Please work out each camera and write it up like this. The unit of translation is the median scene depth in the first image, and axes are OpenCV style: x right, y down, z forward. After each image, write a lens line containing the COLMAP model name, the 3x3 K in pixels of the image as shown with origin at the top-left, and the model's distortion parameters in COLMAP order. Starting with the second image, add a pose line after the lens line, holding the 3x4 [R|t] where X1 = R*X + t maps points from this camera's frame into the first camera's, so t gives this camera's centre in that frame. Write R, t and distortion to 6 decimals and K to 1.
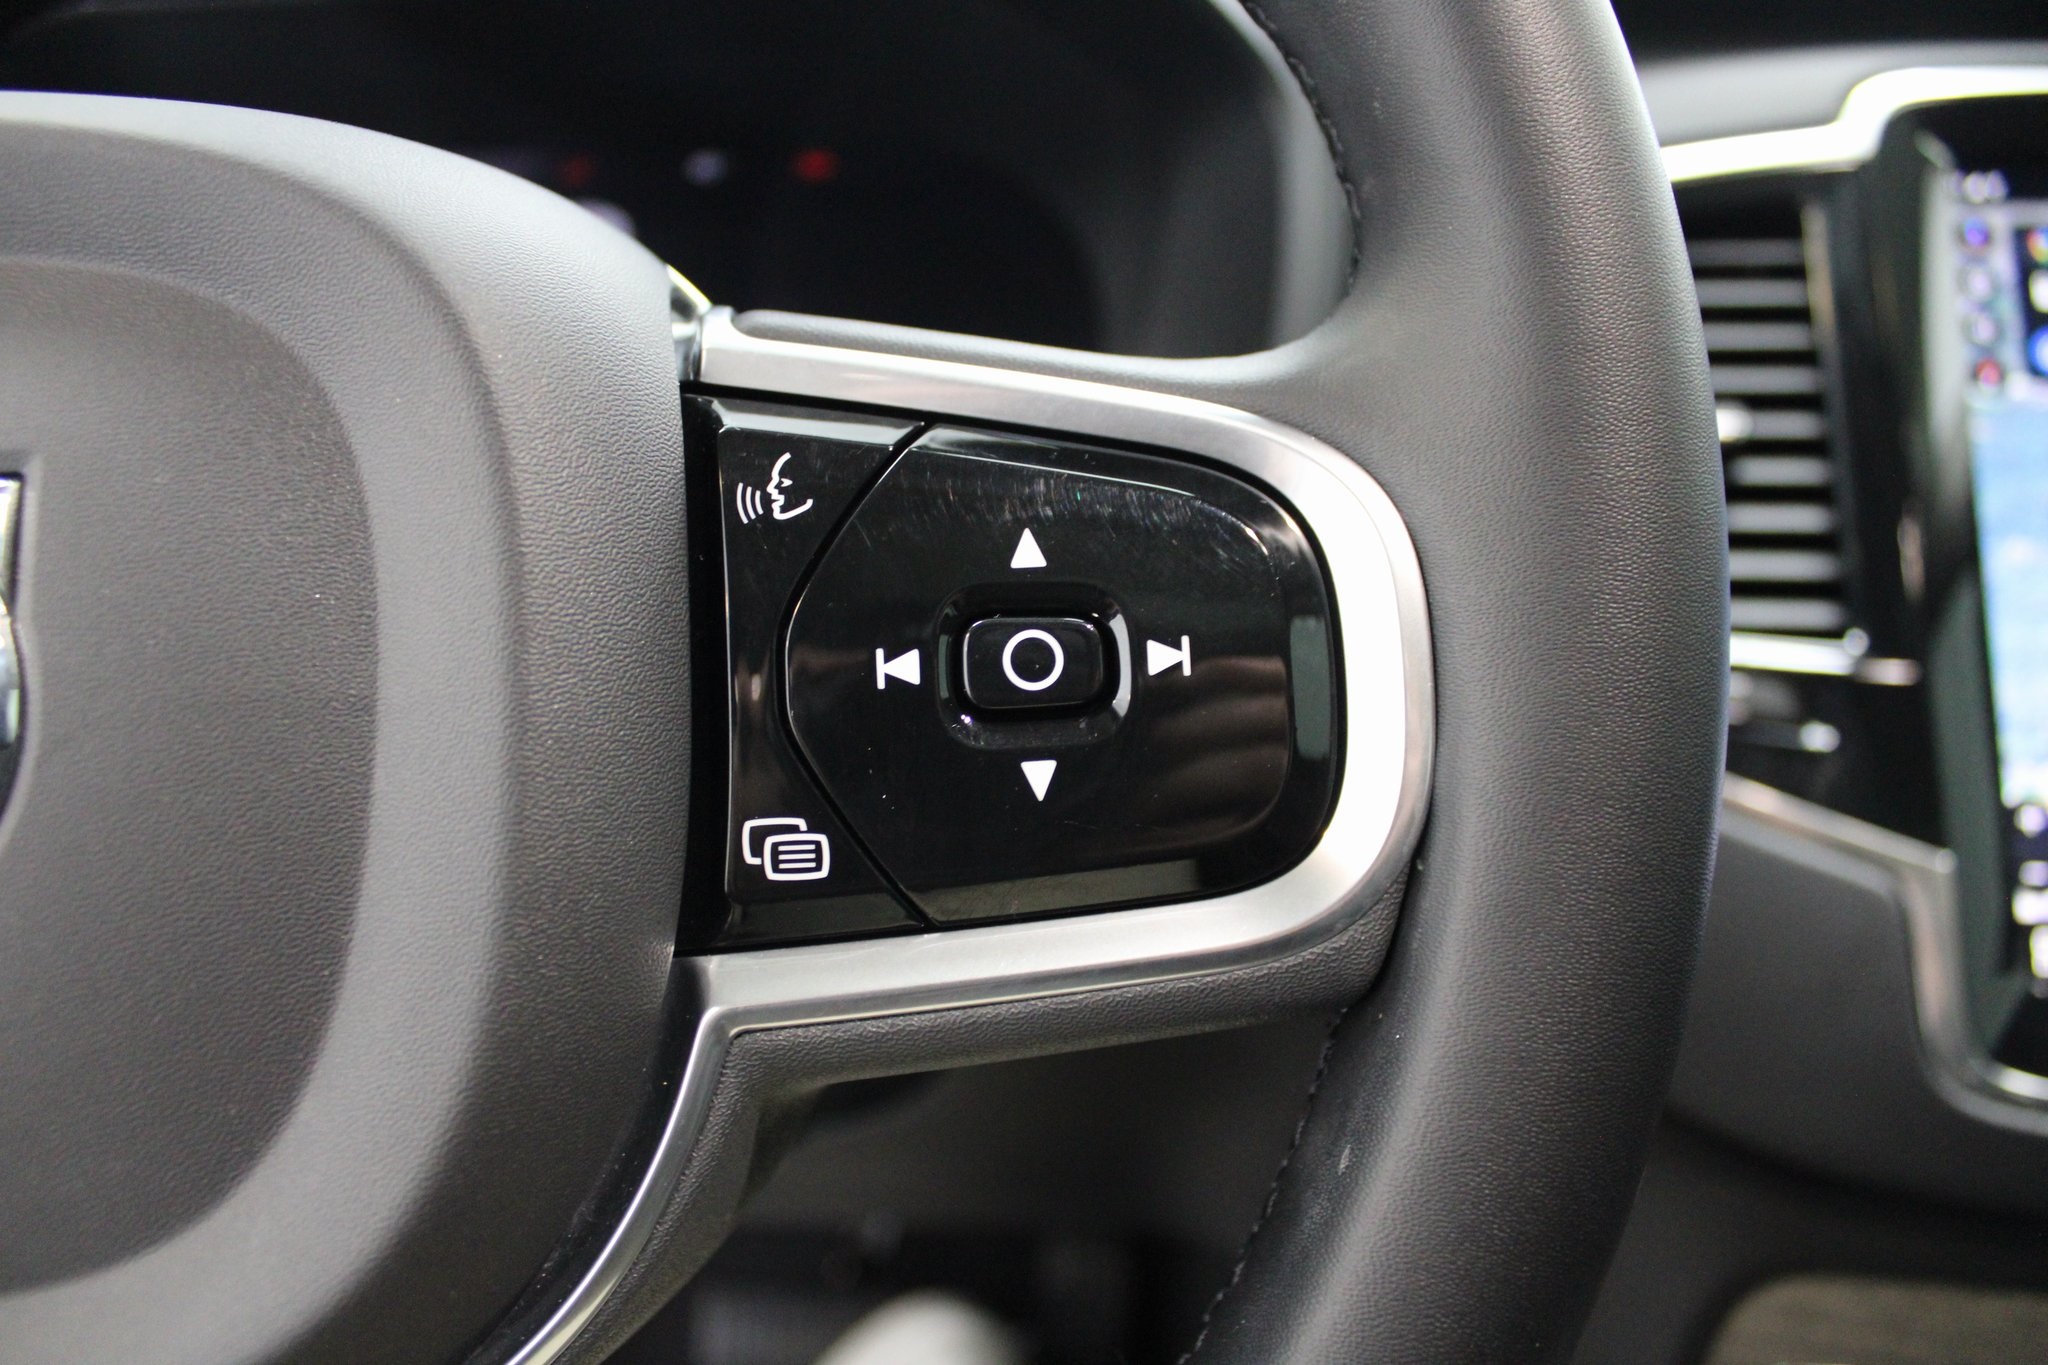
lens RADIAL K [[1683.0, 0, 1017.7], [0, 1683.0, 691.0], [0, 0, 1]] dist [-0.159185, 0.115827]
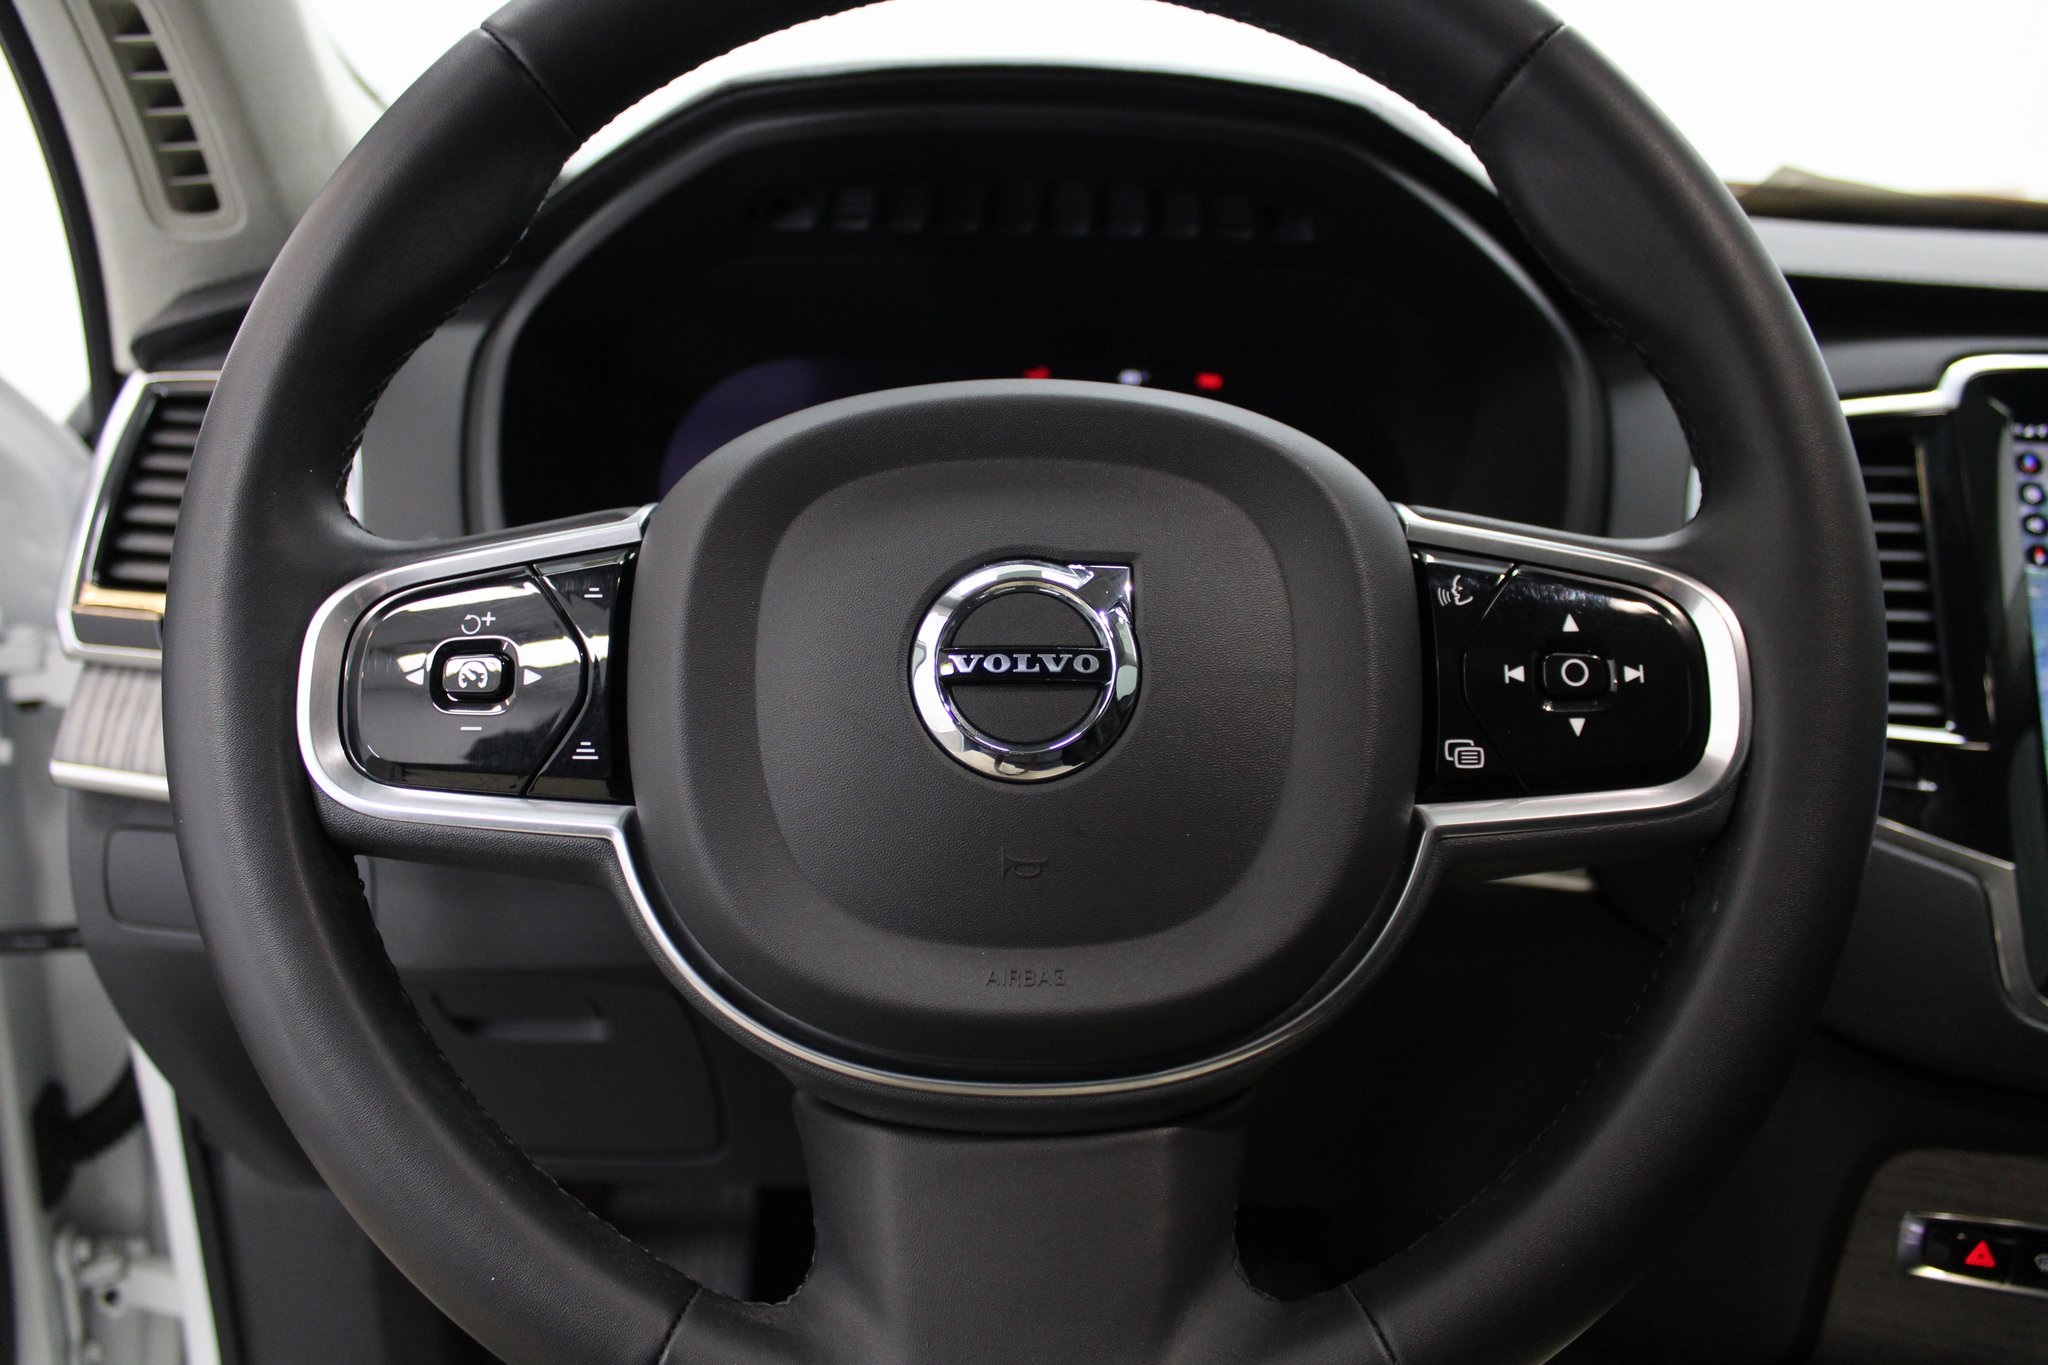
lens RADIAL K [[1683.0, 0, 1038.0], [0, 1683.0, 670.2], [0, 0, 1]] dist [-0.159185, 0.115827]
pose [[0.998433, 0.036402, -0.042500, -0.594176], [-0.040537, 0.994073, -0.100876, 0.223611], [0.038576, 0.102441, 0.993991, -1.170513]]
